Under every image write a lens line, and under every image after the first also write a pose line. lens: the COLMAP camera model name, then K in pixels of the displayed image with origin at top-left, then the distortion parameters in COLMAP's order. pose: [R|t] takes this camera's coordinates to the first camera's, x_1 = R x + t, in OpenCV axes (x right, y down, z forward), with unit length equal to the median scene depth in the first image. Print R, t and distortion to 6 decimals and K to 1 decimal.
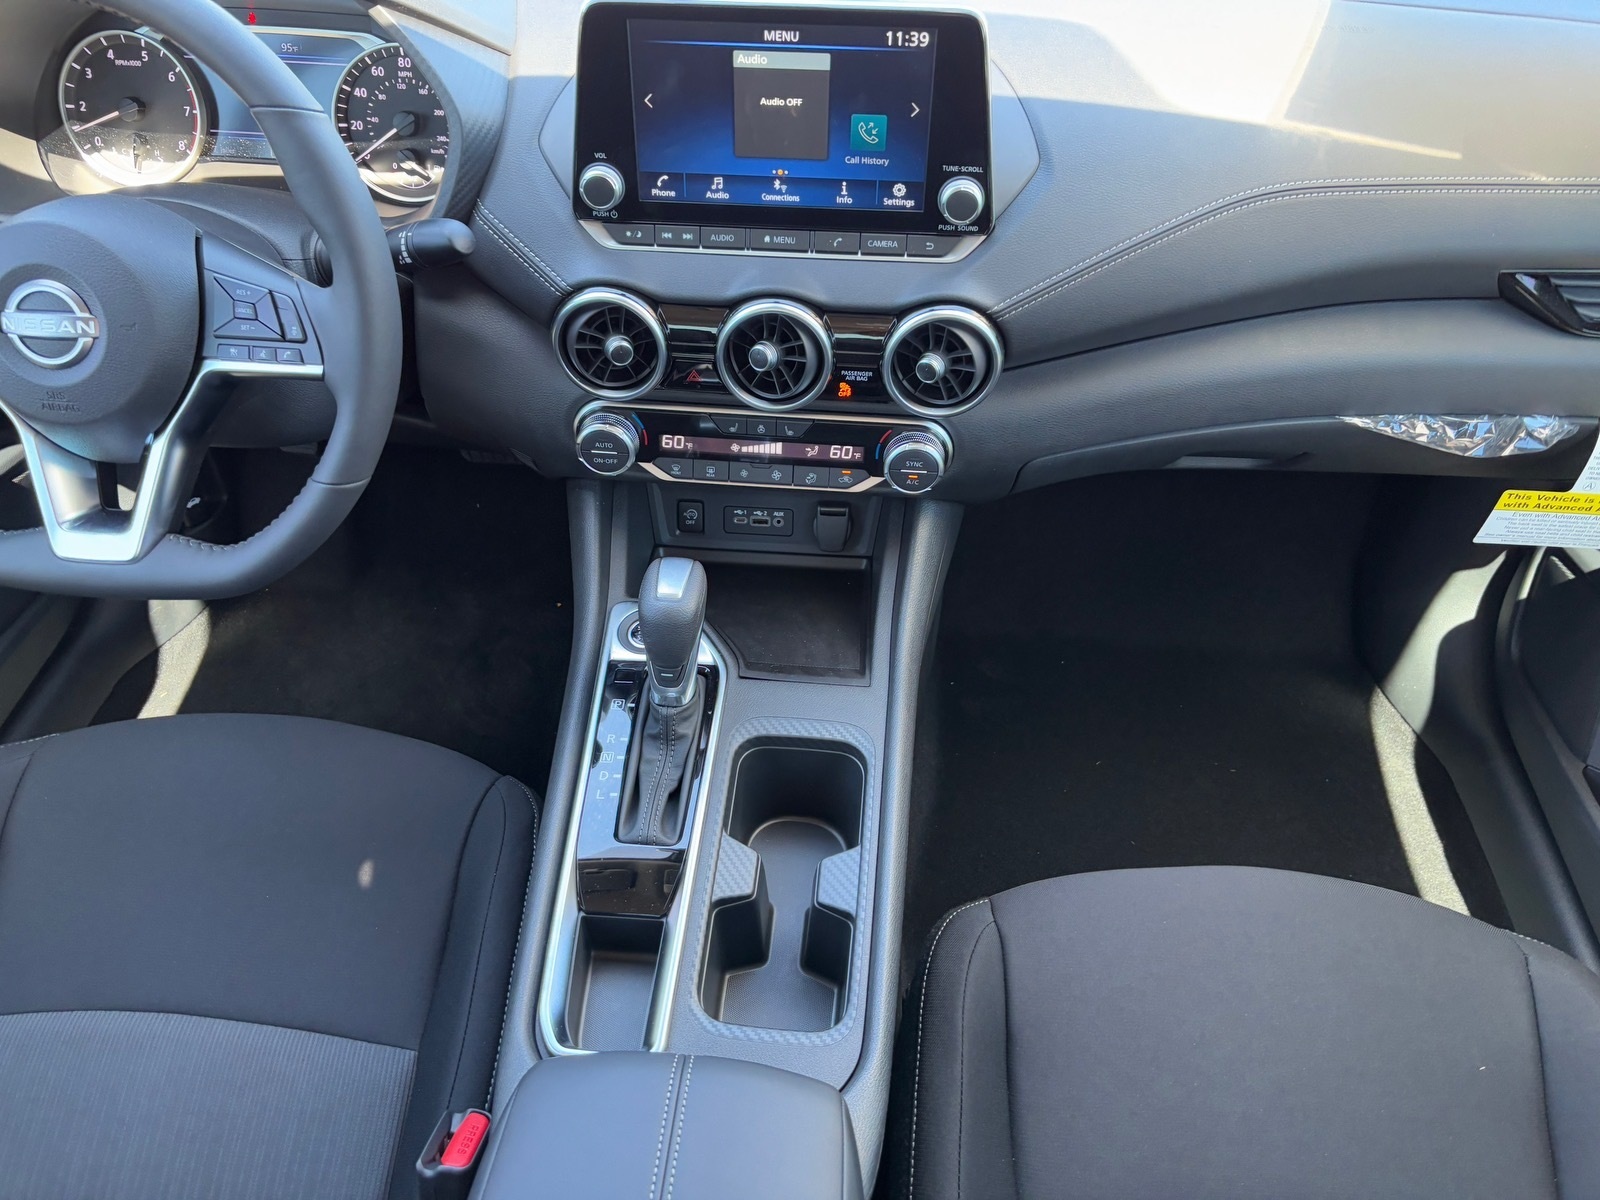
lens RADIAL K [[1217.8, 0, 793.0], [0, 1217.8, 597.1], [0, 0, 1]] dist [0.013954, -0.028921]
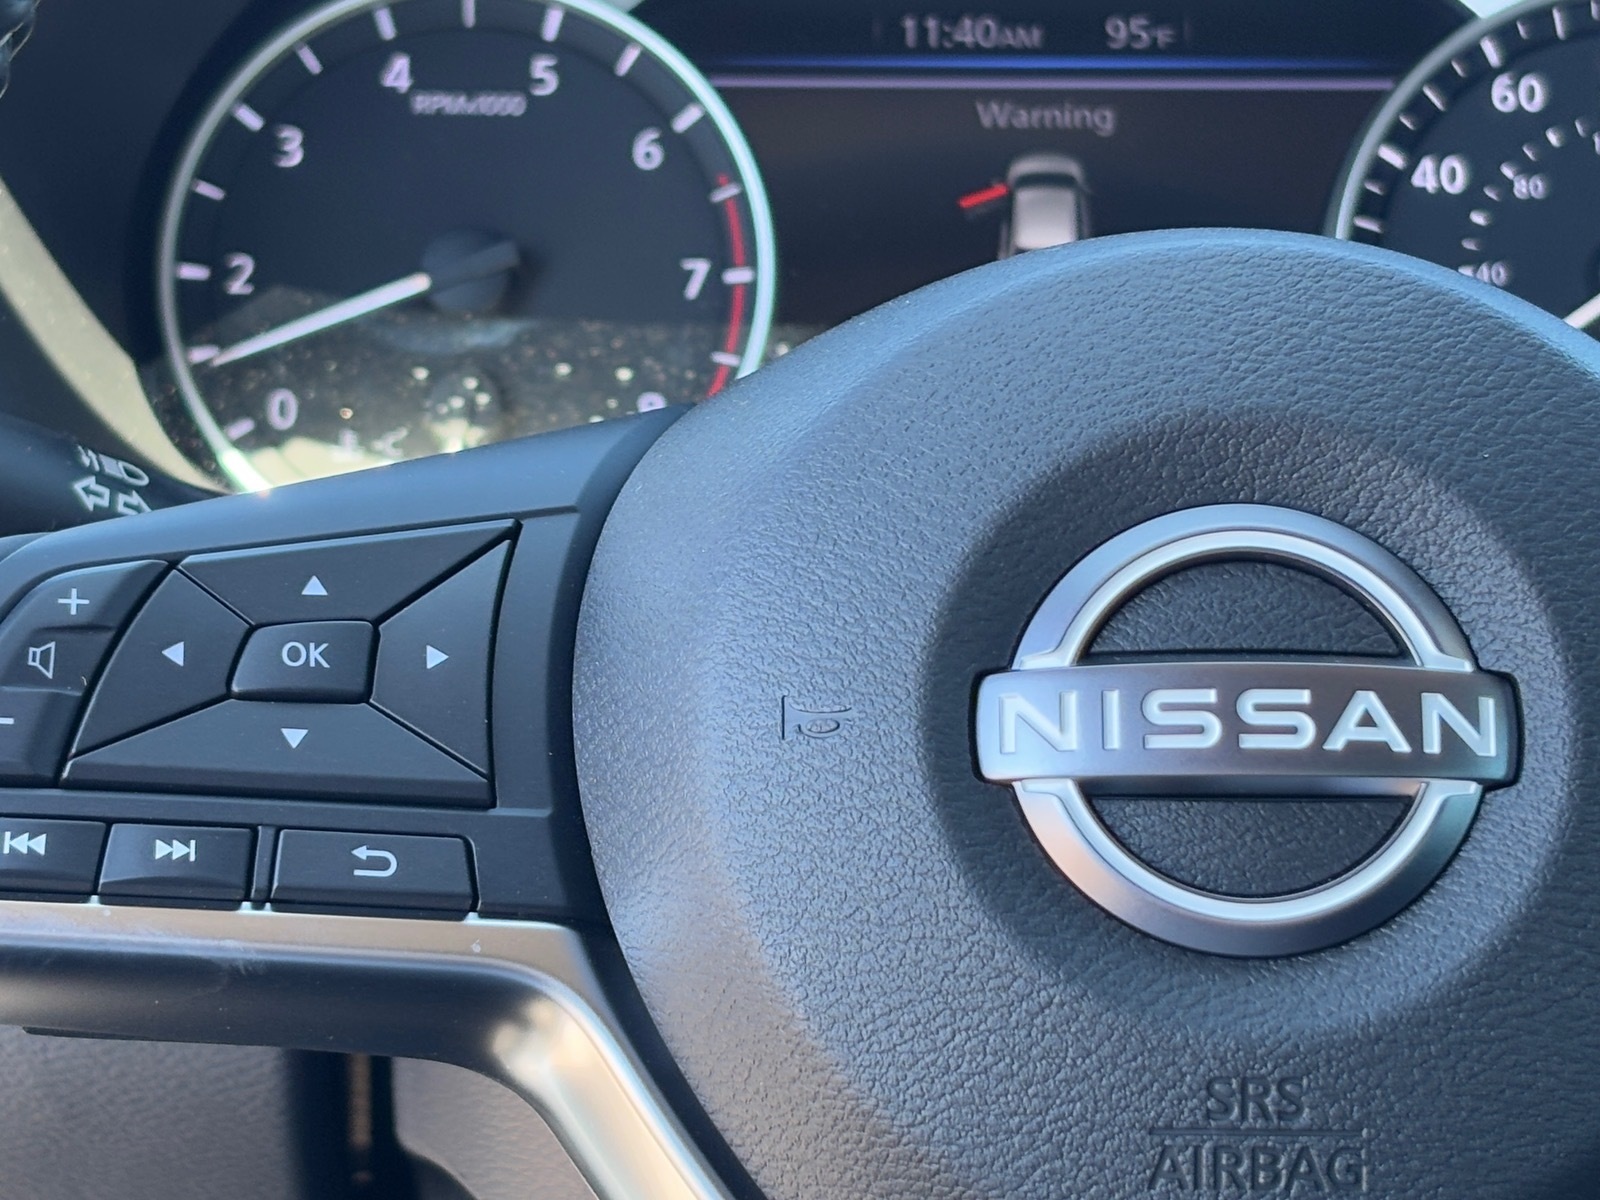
lens RADIAL K [[4100.9, 0, 797.5], [0, 4100.9, 570.9], [0, 0, 1]] dist [0.182662, -0.301217]
pose [[0.997110, -0.033772, 0.068054, -0.625714], [0.062449, 0.874486, -0.481015, 0.051907], [-0.043267, 0.483874, 0.874067, 0.371849]]
